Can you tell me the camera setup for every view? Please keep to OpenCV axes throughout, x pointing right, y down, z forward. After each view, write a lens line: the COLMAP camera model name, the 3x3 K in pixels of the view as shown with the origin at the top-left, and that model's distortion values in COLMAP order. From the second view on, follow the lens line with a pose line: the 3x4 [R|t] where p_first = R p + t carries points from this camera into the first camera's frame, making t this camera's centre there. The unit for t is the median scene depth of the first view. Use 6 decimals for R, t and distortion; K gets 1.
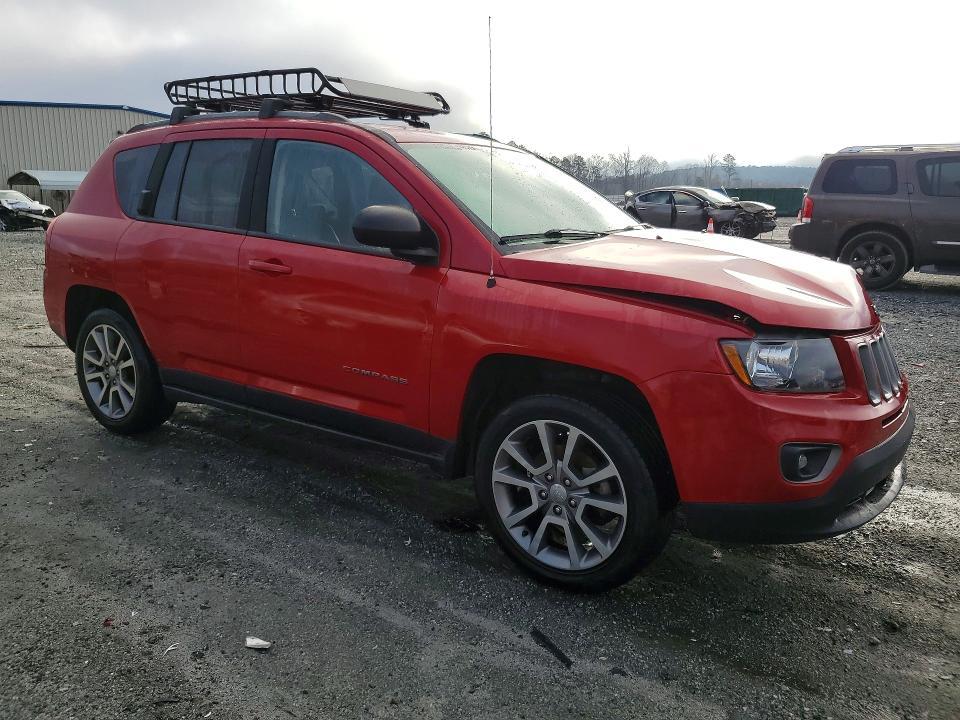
lens RADIAL K [[769.9, 0, 480.0], [0, 769.9, 360.0], [0, 0, 1]] dist [0.025203, 0.007877]
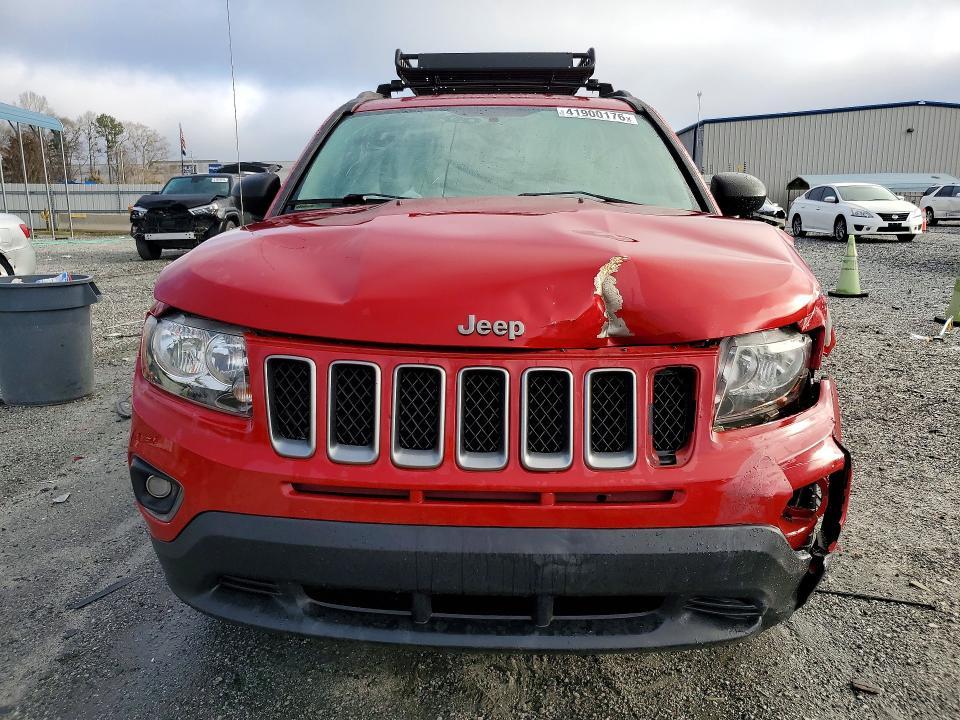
lens RADIAL K [[769.9, 0, 480.0], [0, 769.9, 360.0], [0, 0, 1]] dist [0.025203, 0.007877]
pose [[0.529081, 0.154957, -0.834303, 0.141947], [-0.161456, 0.983608, 0.080299, -0.011739], [0.833070, 0.092219, 0.545427, 0.099891]]
